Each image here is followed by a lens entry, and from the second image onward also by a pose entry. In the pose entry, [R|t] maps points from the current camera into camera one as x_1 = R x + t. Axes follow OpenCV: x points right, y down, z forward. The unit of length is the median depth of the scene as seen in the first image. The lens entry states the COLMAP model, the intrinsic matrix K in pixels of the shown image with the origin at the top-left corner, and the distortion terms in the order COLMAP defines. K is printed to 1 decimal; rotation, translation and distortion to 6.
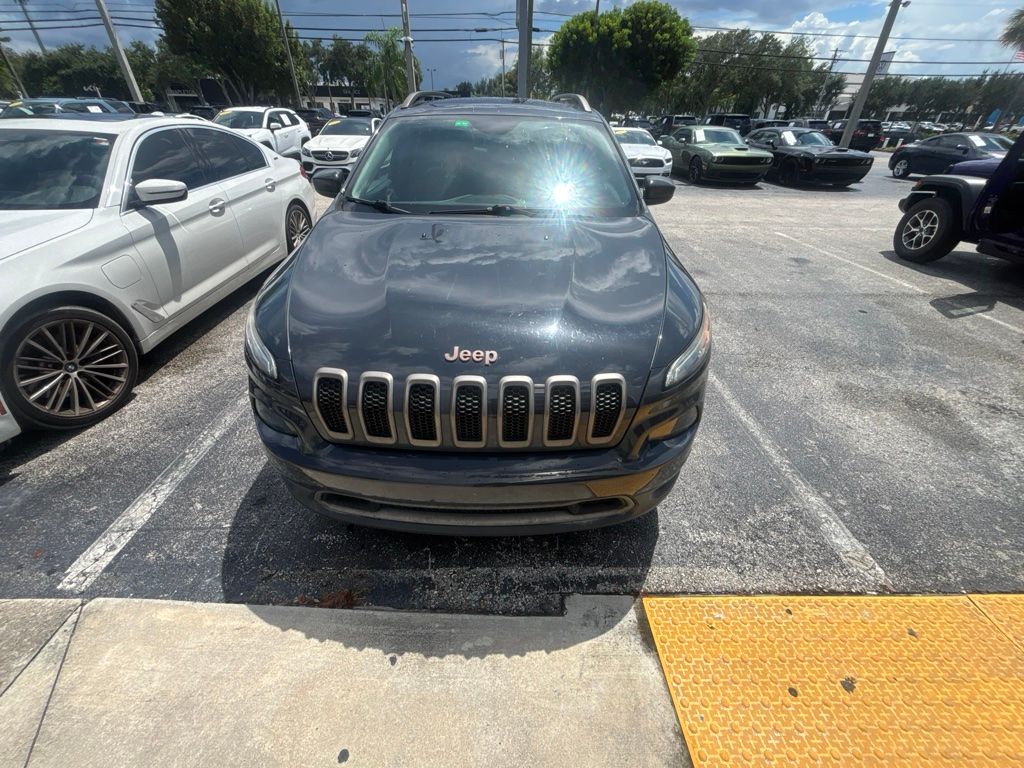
lens RADIAL K [[413.2, 0, 510.0], [0, 413.2, 377.7], [0, 0, 1]] dist [0.003103, -0.000545]
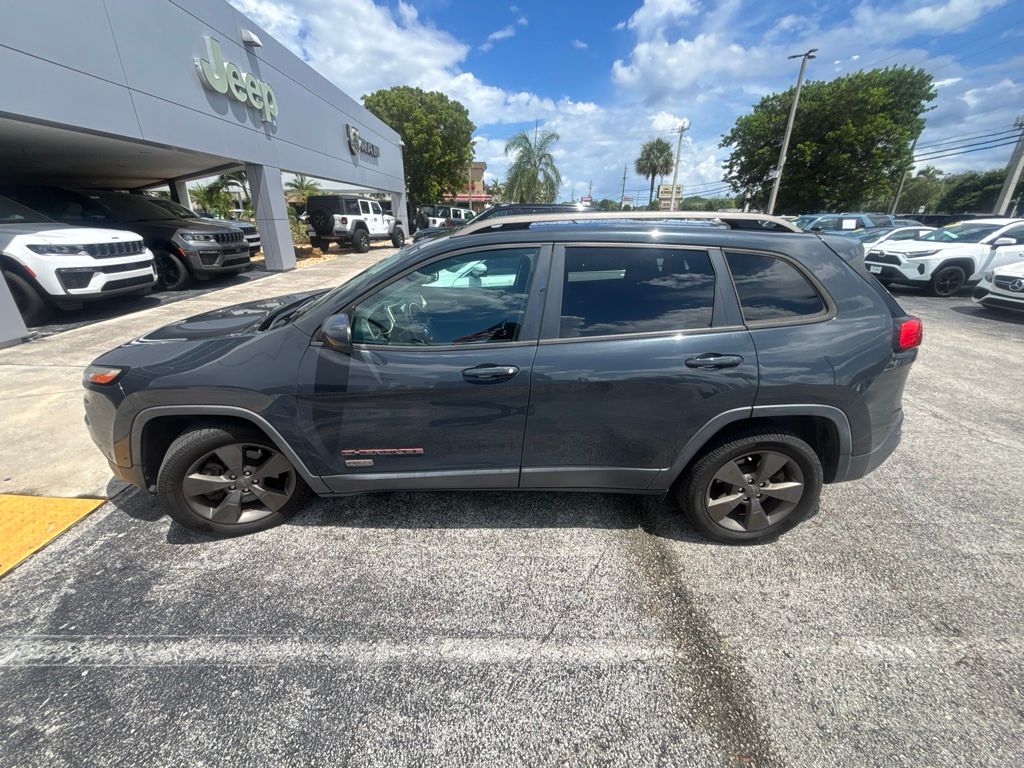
lens RADIAL K [[413.2, 0, 511.5], [0, 413.2, 376.2], [0, 0, 1]] dist [0.003103, -0.000545]
pose [[0.002999, 0.348163, -0.937429, 1.348330], [-0.539381, 0.789939, 0.291659, -0.956536], [0.842056, 0.504757, 0.190161, 1.430863]]
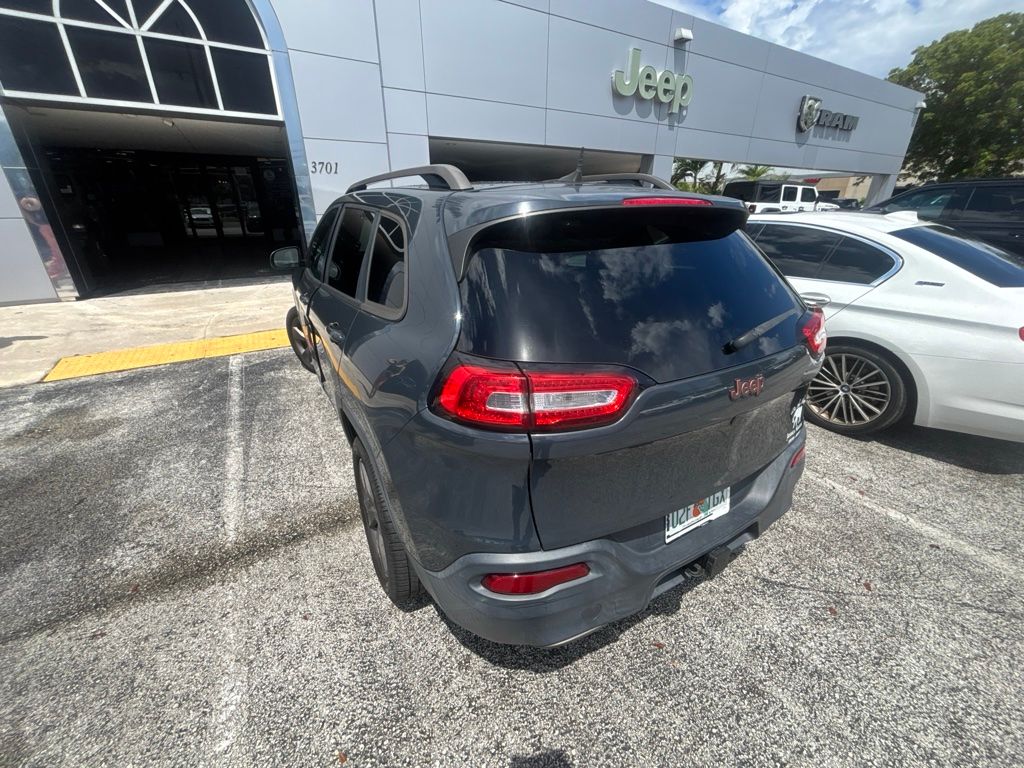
lens RADIAL K [[413.2, 0, 510.0], [0, 413.2, 378.0], [0, 0, 1]] dist [0.003103, -0.000545]
pose [[-0.863307, 0.176751, -0.472715, 0.537103], [-0.285887, 0.600613, 0.746681, -1.679760], [0.415895, 0.779759, -0.467982, 2.657380]]
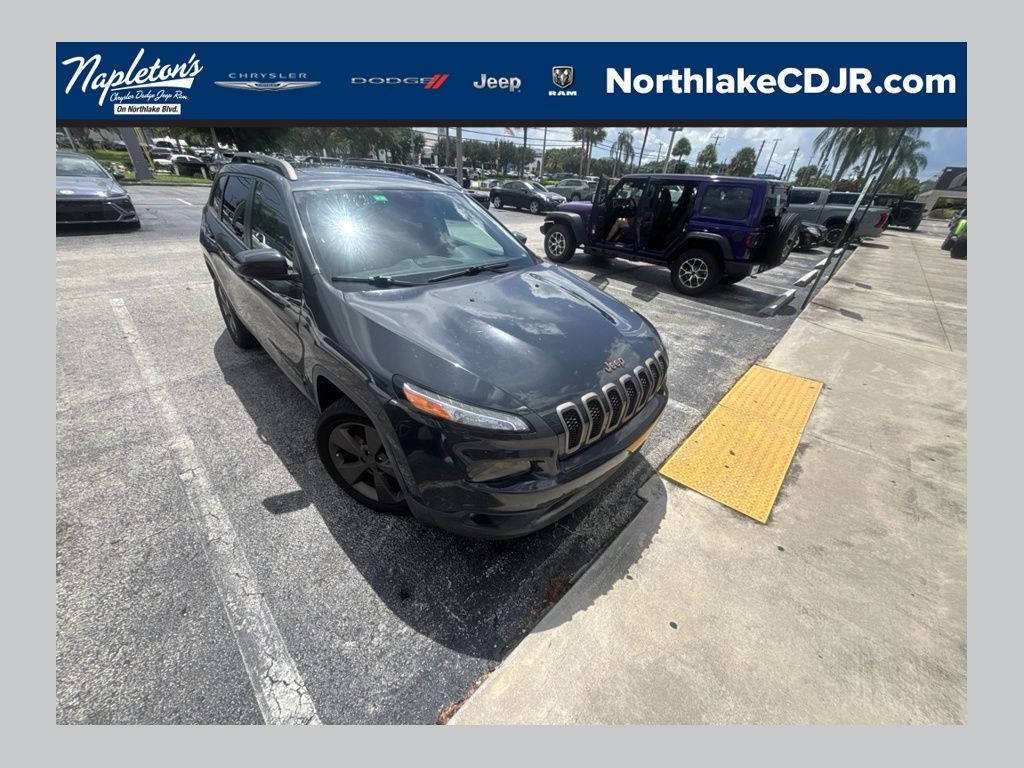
lens RADIAL K [[365.5, 0, 508.7], [0, 365.5, 382.0], [0, 0, 1]] dist [0.007890, 0.000295]
pose [[0.704518, -0.329014, 0.628811, -0.792394], [0.335587, 0.935168, 0.113319, -0.176329], [-0.625328, 0.131185, 0.769256, 0.115266]]
